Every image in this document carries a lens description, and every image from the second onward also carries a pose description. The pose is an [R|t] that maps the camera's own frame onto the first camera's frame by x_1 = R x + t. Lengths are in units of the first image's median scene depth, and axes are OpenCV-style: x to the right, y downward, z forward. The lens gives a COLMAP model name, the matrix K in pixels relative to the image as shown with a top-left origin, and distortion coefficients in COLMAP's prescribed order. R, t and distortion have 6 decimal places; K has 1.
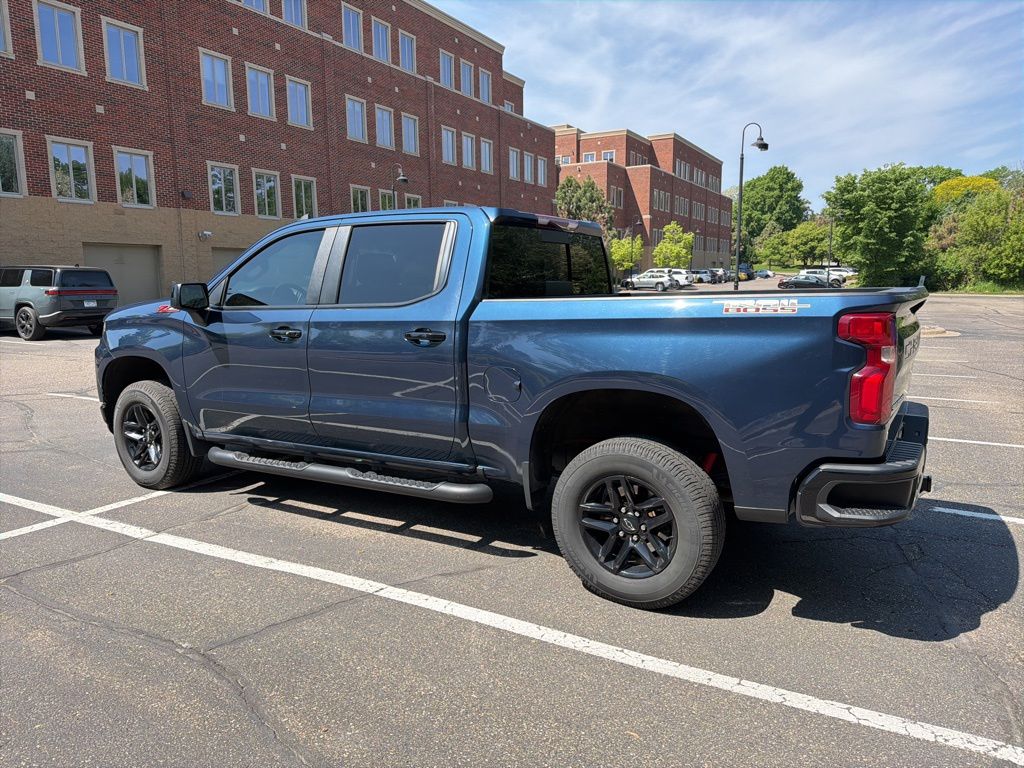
lens RADIAL K [[717.5, 0, 514.2], [0, 717.5, 387.5], [0, 0, 1]] dist [0.023772, -0.030278]
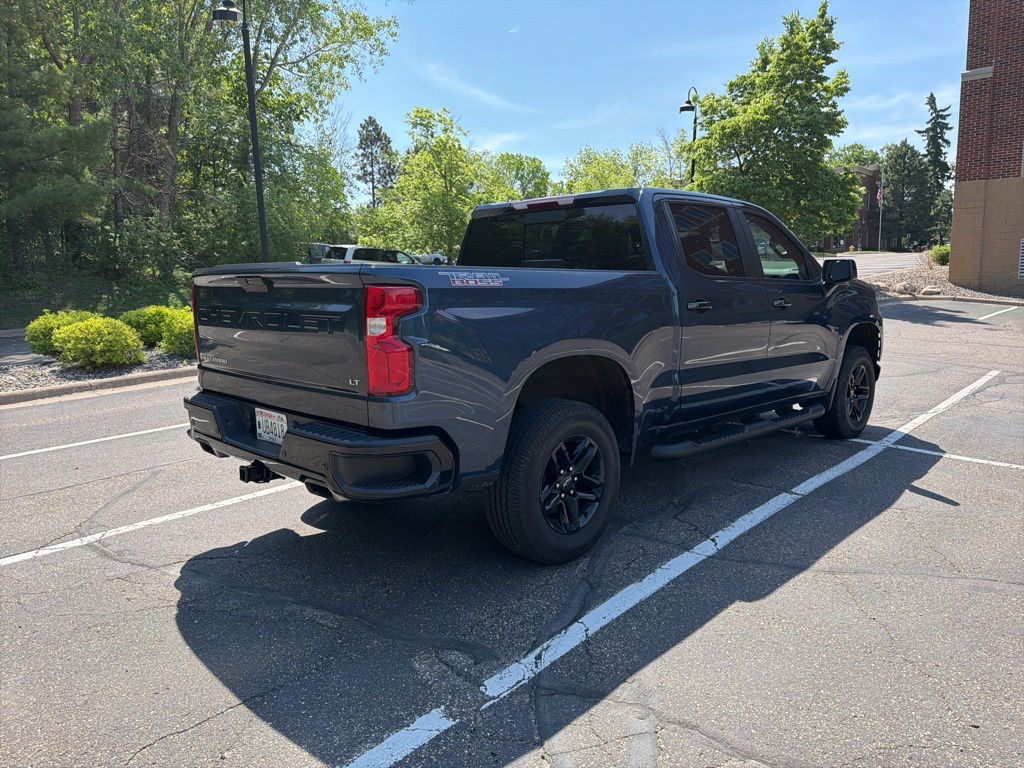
lens RADIAL K [[722.9, 0, 512.8], [0, 722.9, 384.8], [0, 0, 1]] dist [0.018298, -0.023638]
pose [[-0.241059, 0.151395, -0.958629, 0.919942], [-0.129437, 0.973918, 0.186358, -0.134470], [0.961840, 0.169006, -0.215176, 1.014822]]
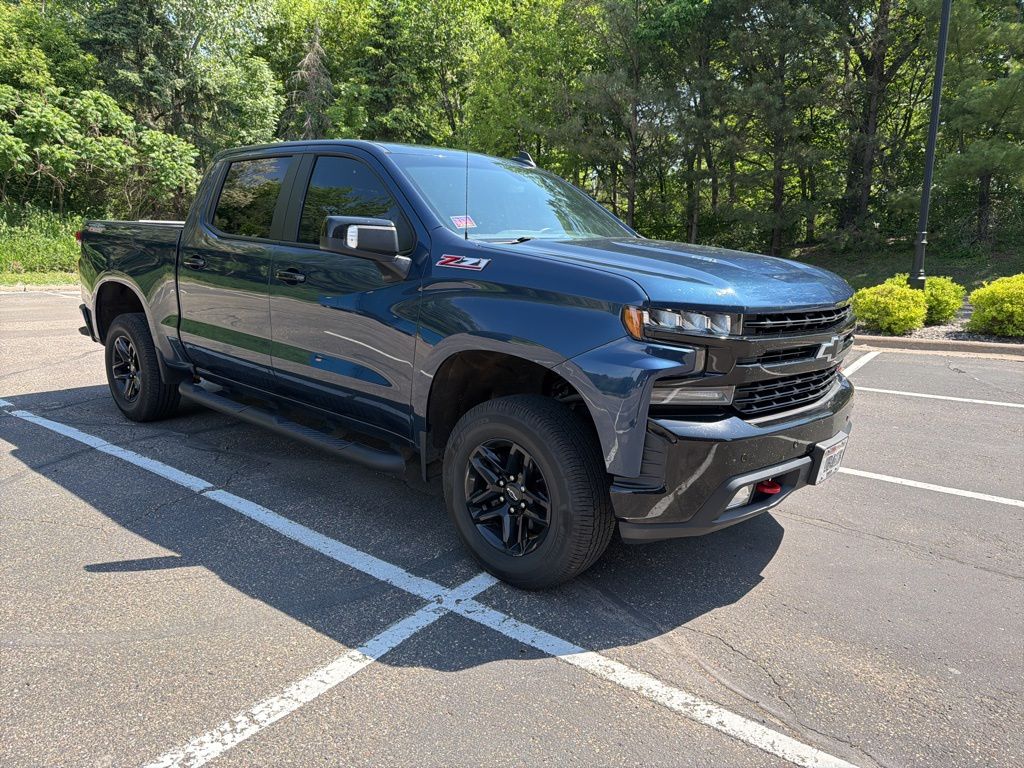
lens RADIAL K [[722.9, 0, 512.8], [0, 722.9, 384.8], [0, 0, 1]] dist [0.018298, -0.023638]
pose [[-0.983891, -0.055782, 0.169847, -0.412466], [0.004867, 0.941363, 0.337360, -0.244941], [-0.178706, 0.332752, -0.925927, 1.783147]]
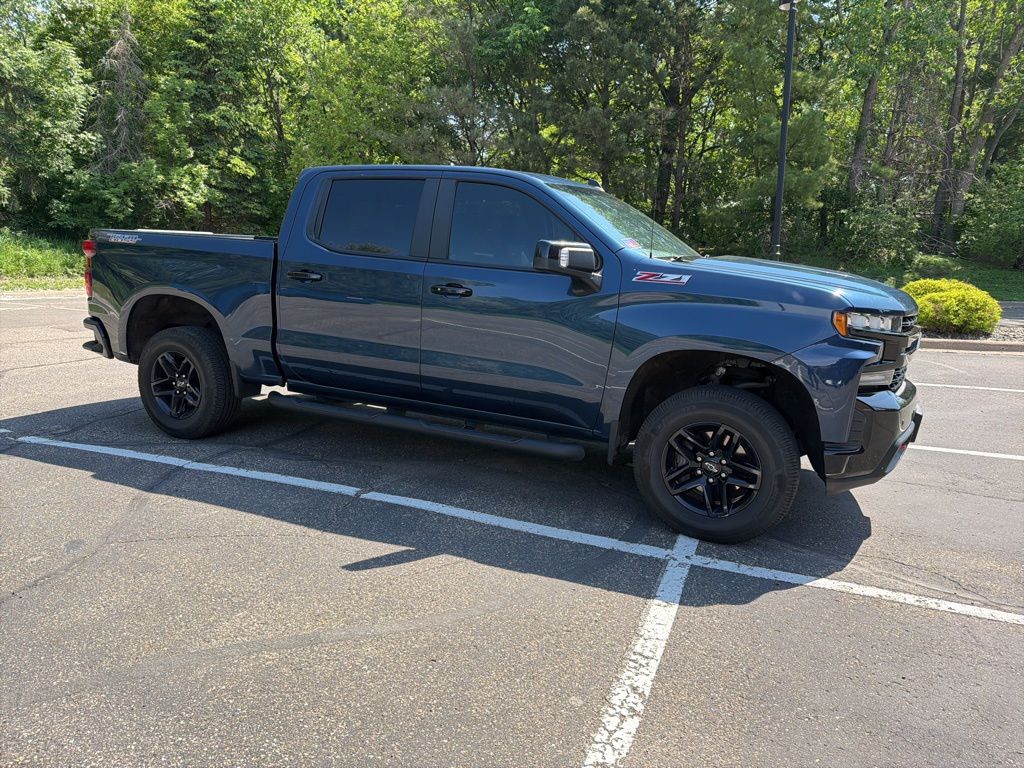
lens RADIAL K [[721.4, 0, 513.2], [0, 721.4, 377.2], [0, 0, 1]] dist [0.015954, -0.021283]
pose [[-0.993672, -0.010977, -0.111782, -0.054430], [-0.046146, 0.947240, 0.317187, -0.265925], [0.102402, 0.320339, -0.941752, 1.893216]]
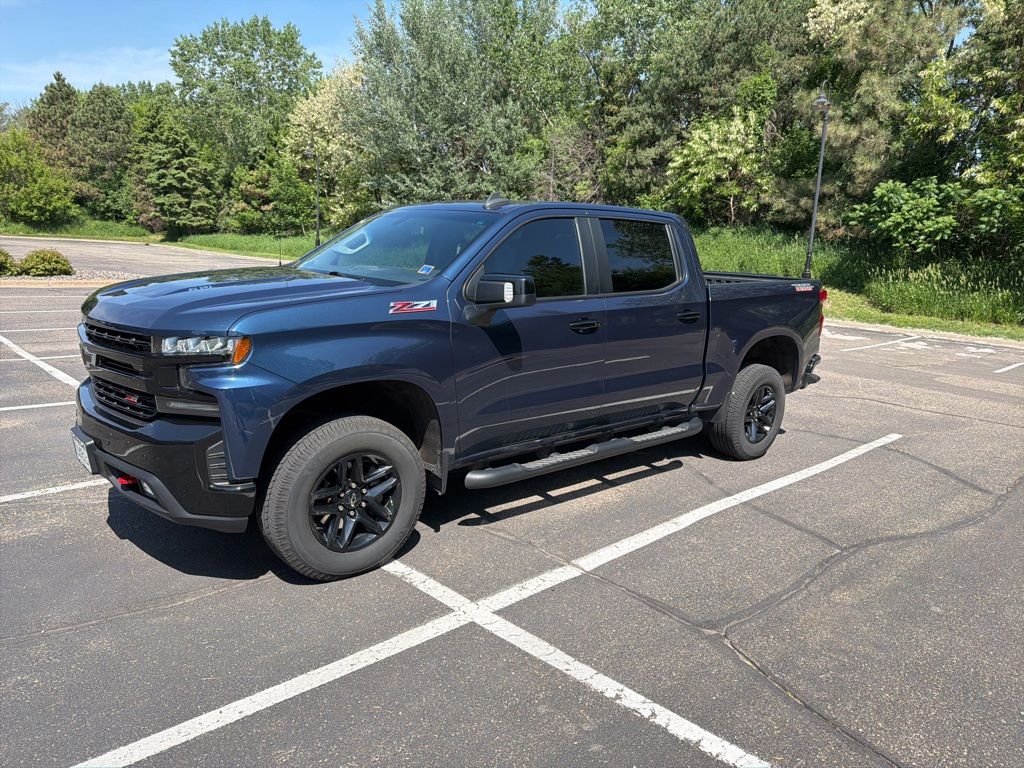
lens RADIAL K [[718.8, 0, 513.6], [0, 718.8, 383.8], [0, 0, 1]] dist [0.020141, -0.025230]
pose [[0.301695, -0.161183, 0.939681, -1.058743], [0.087151, 0.986142, 0.141172, -0.115276], [-0.949413, 0.039304, 0.311562, 0.643989]]
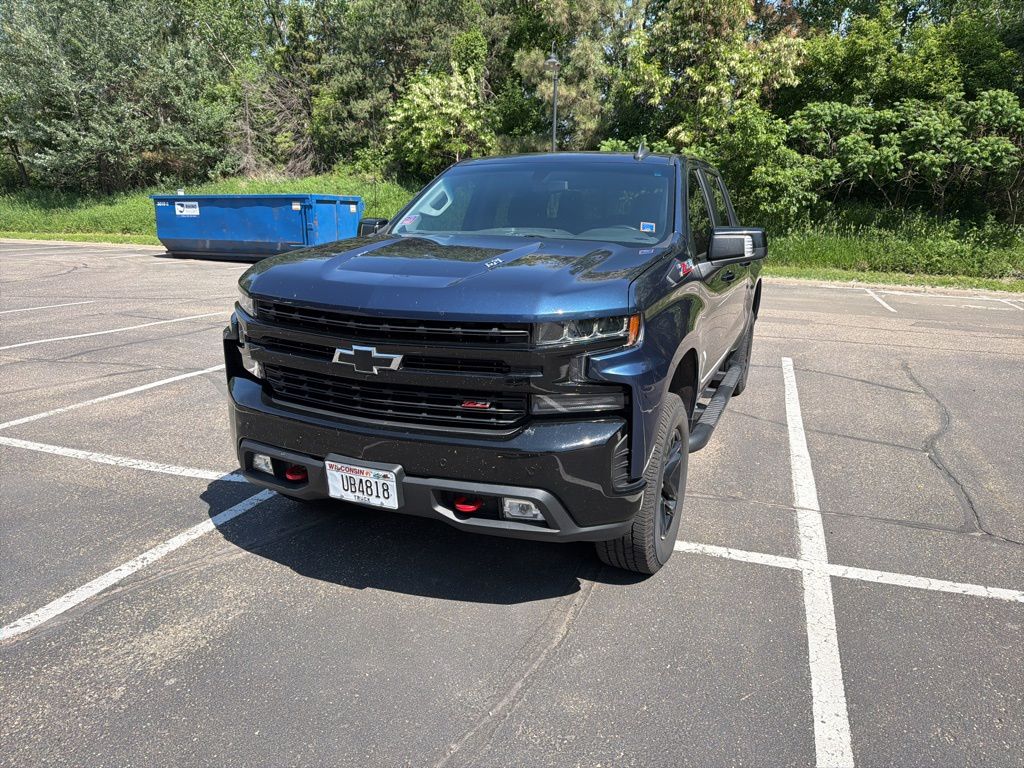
lens RADIAL K [[721.6, 0, 513.4], [0, 721.6, 384.0], [0, 0, 1]] dist [0.017662, -0.023231]
pose [[-0.143290, -0.224536, 0.963873, -1.051304], [0.121612, 0.962548, 0.242306, -0.172416], [-0.982180, 0.151939, -0.110617, 1.168777]]
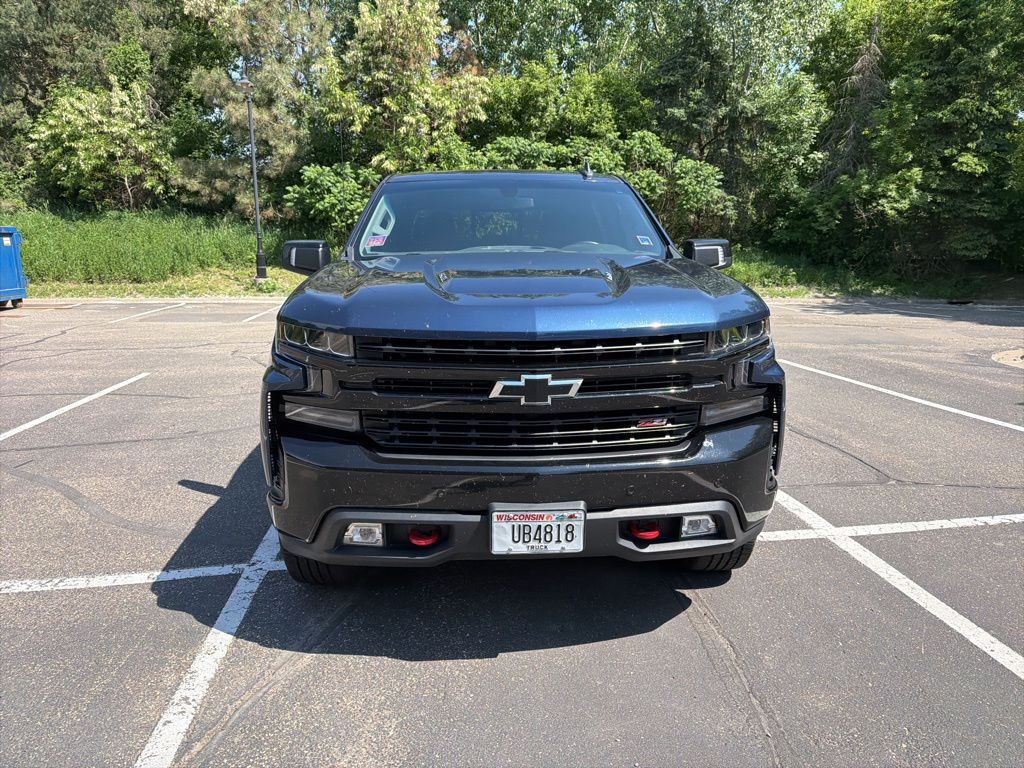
lens RADIAL K [[720.8, 0, 513.5], [0, 720.8, 383.1], [0, 0, 1]] dist [0.032581, -0.042160]
pose [[-0.561078, -0.147101, 0.814588, -0.904466], [0.126853, 0.957179, 0.260226, -0.200043], [-0.817985, 0.249340, -0.518391, 1.447303]]
